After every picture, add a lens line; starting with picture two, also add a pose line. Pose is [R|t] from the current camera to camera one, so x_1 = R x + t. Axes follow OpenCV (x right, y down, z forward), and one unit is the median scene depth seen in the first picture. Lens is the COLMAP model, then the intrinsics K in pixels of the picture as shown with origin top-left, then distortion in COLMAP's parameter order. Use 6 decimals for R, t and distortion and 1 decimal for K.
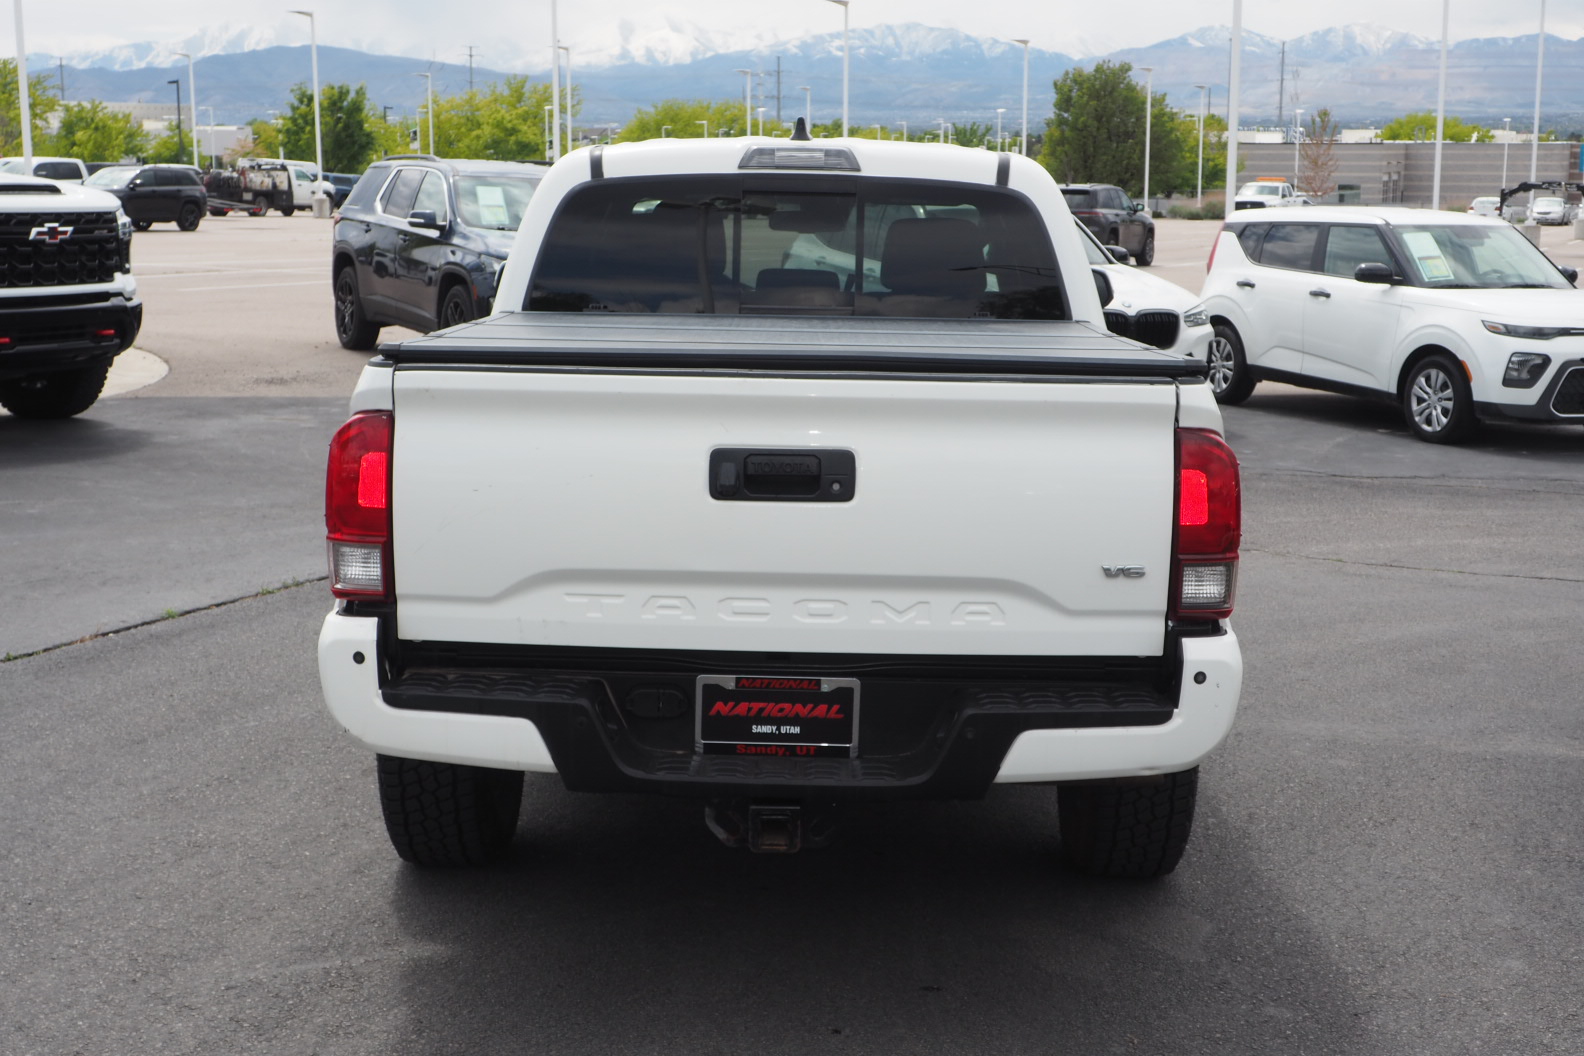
lens RADIAL K [[2110.8, 0, 797.9], [0, 2110.8, 529.4], [0, 0, 1]] dist [-0.002793, 0.000000]
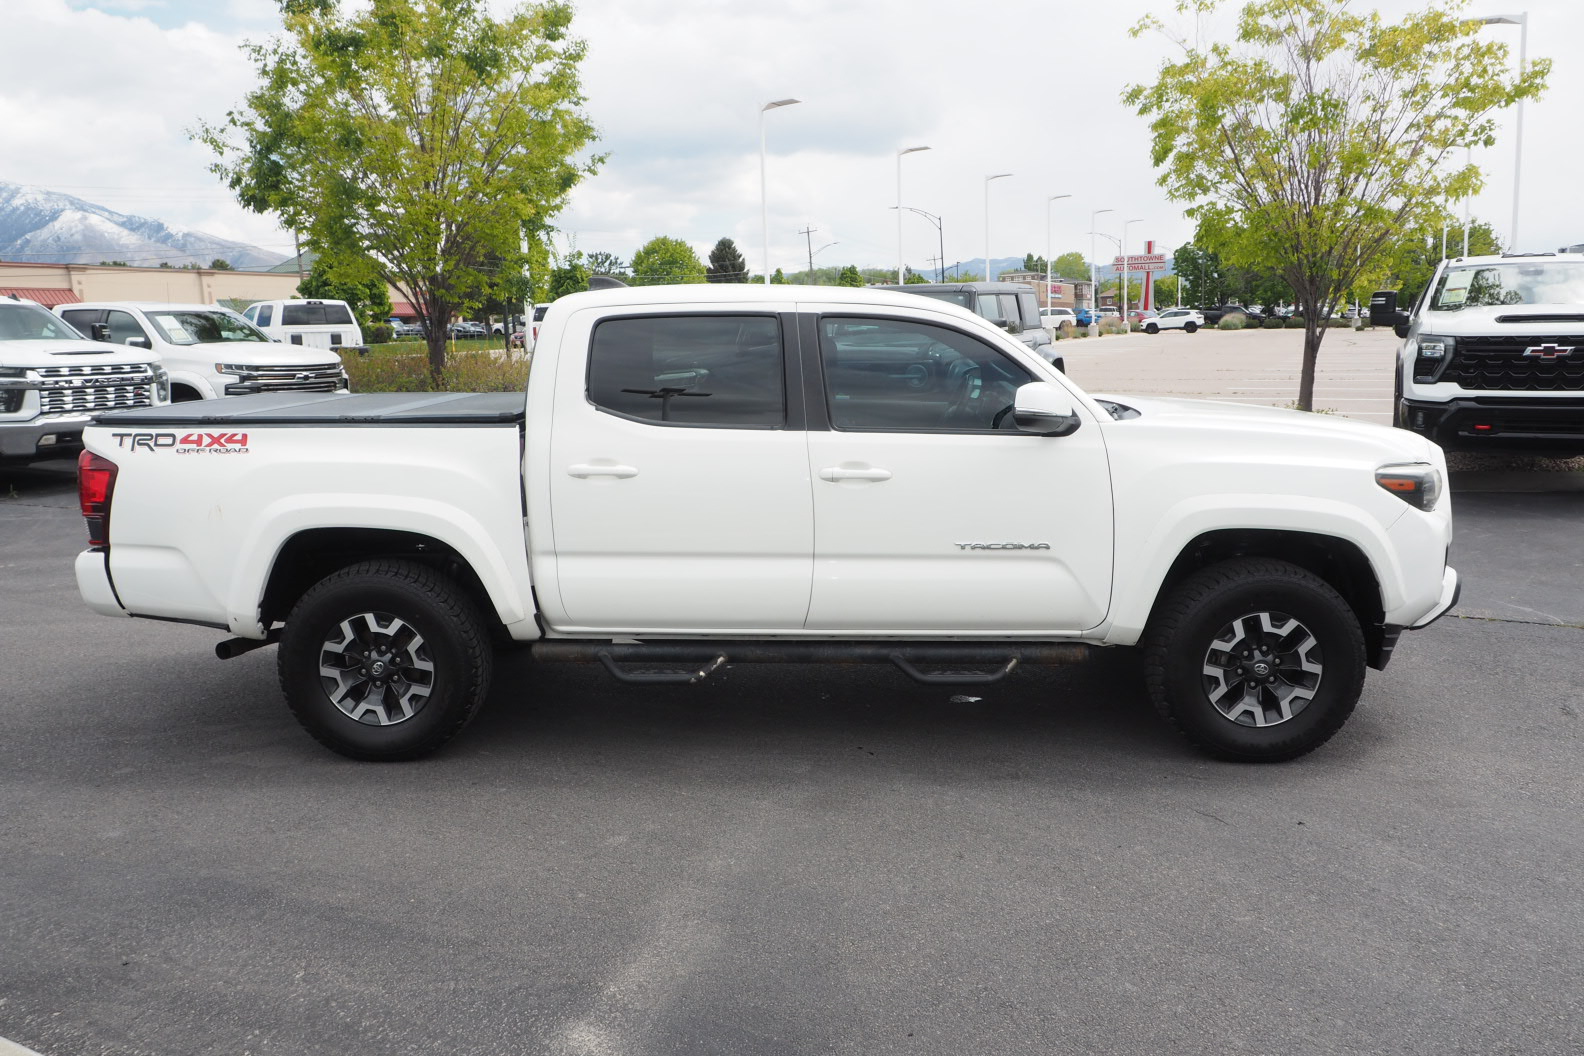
lens RADIAL K [[1224.8, 0, 808.0], [0, 1224.8, 528.0], [0, 0, 1]] dist [-0.013216, -0.011706]
pose [[-0.030126, 0.144156, -0.989096, 1.303393], [-0.138222, 0.979438, 0.146958, -0.233947], [0.989943, 0.141142, -0.009581, 1.654273]]
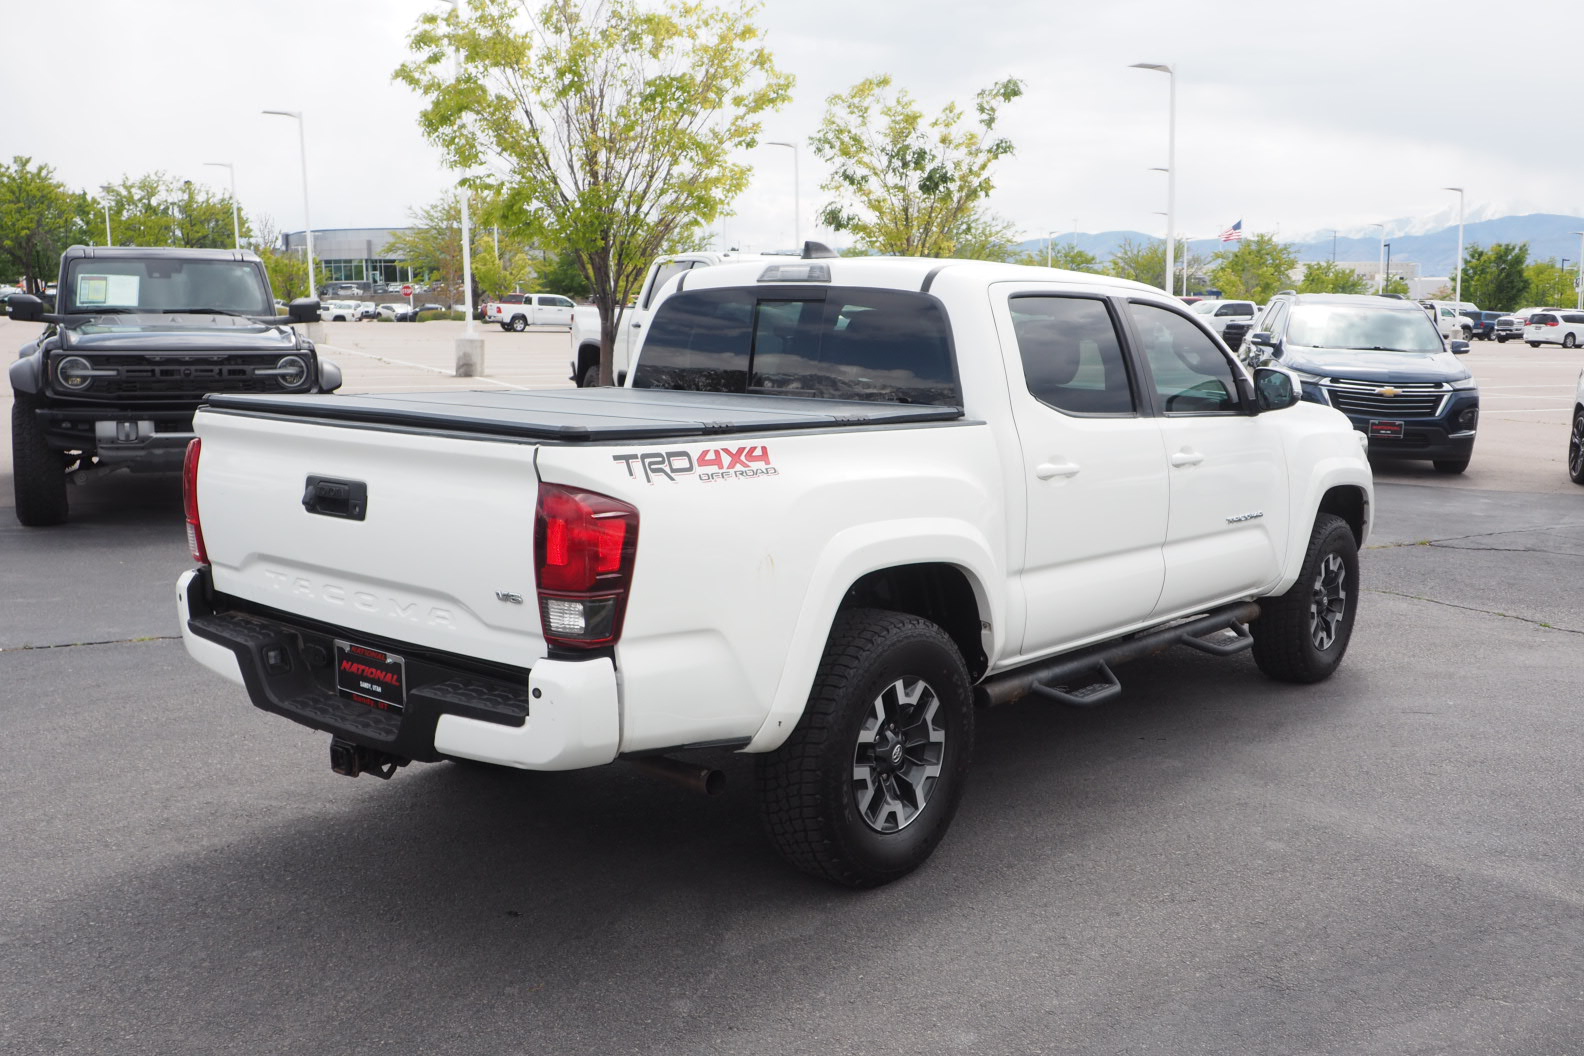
lens RADIAL K [[1505.4, 0, 778.1], [0, 1505.4, 520.6], [0, 0, 1]] dist [-0.018941, 0.000000]
pose [[0.771500, 0.079249, -0.631274, 0.794279], [-0.098293, 0.995146, 0.004801, -0.042158], [0.628590, 0.058346, 0.775545, 0.408322]]
